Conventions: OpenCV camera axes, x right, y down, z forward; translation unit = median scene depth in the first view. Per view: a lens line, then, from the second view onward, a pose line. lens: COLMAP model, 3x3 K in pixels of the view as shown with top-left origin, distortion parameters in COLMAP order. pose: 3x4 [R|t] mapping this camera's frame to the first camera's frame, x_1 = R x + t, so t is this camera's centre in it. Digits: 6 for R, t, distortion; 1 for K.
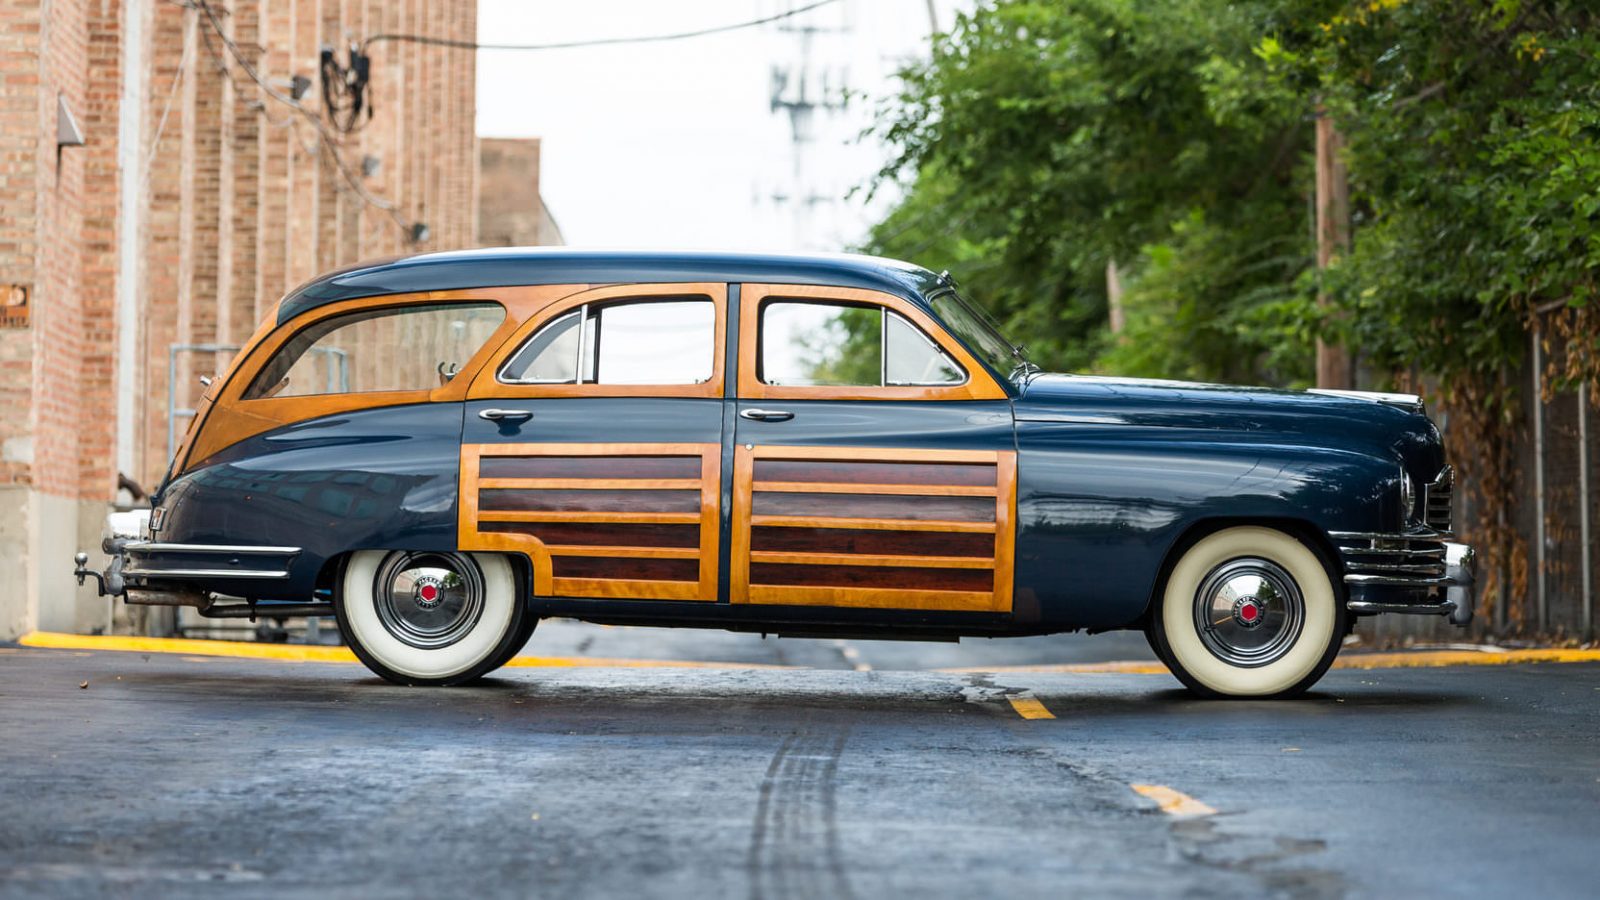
lens RADIAL K [[7385.9, 0, 800.0], [0, 7385.9, 450.0], [0, 0, 1]] dist [0.000643, -6.009497]
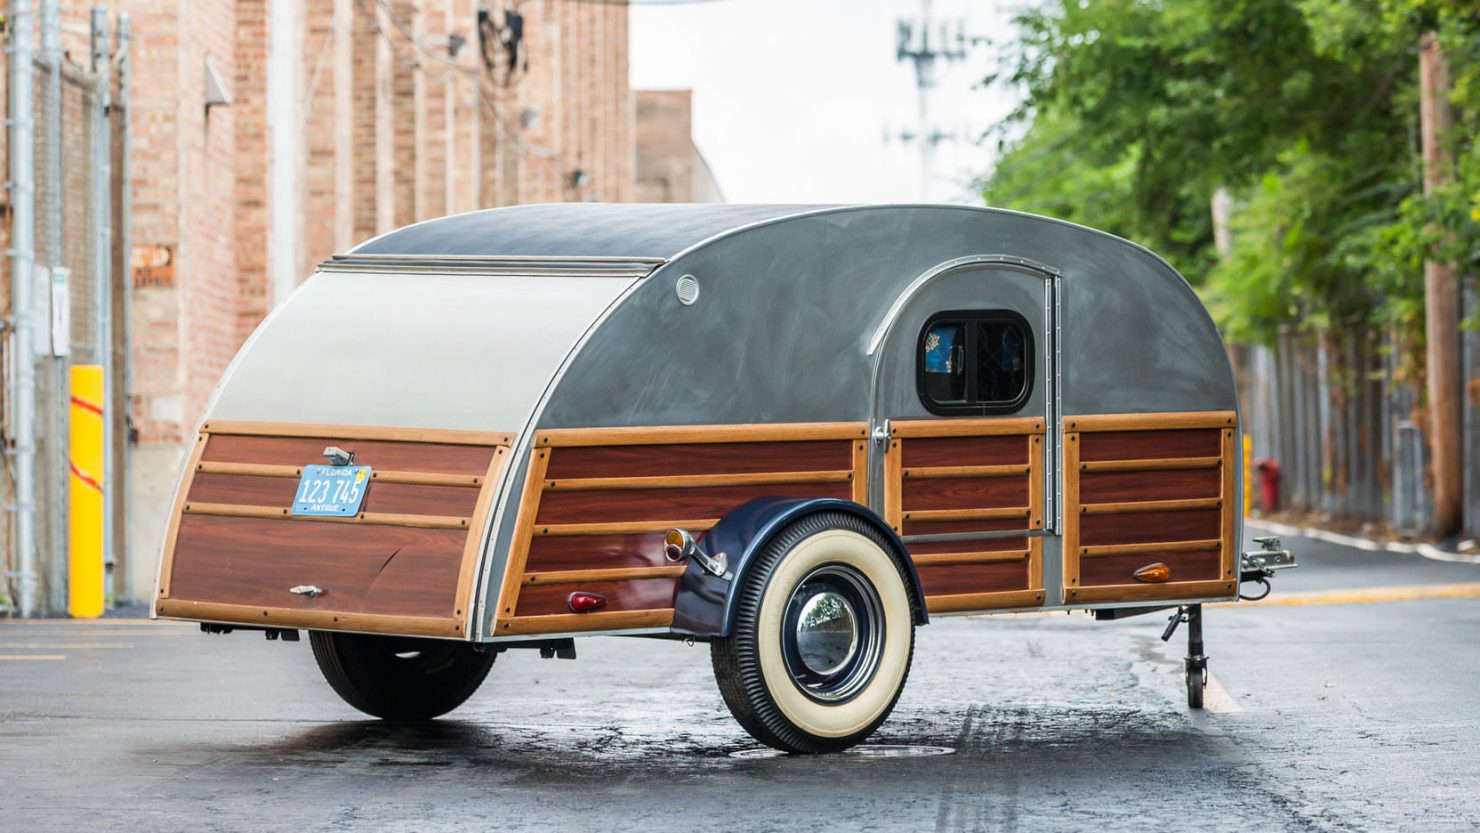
lens RADIAL K [[5993.4, 0, 740.0], [0, 5993.4, 416.5], [0, 0, 1]] dist [-0.075769, -4.639262]
pose [[0.999261, -0.023271, -0.030590, -0.002417], [0.023651, 0.999647, 0.012118, -0.005913], [0.030297, -0.012832, 0.999459, 0.157096]]
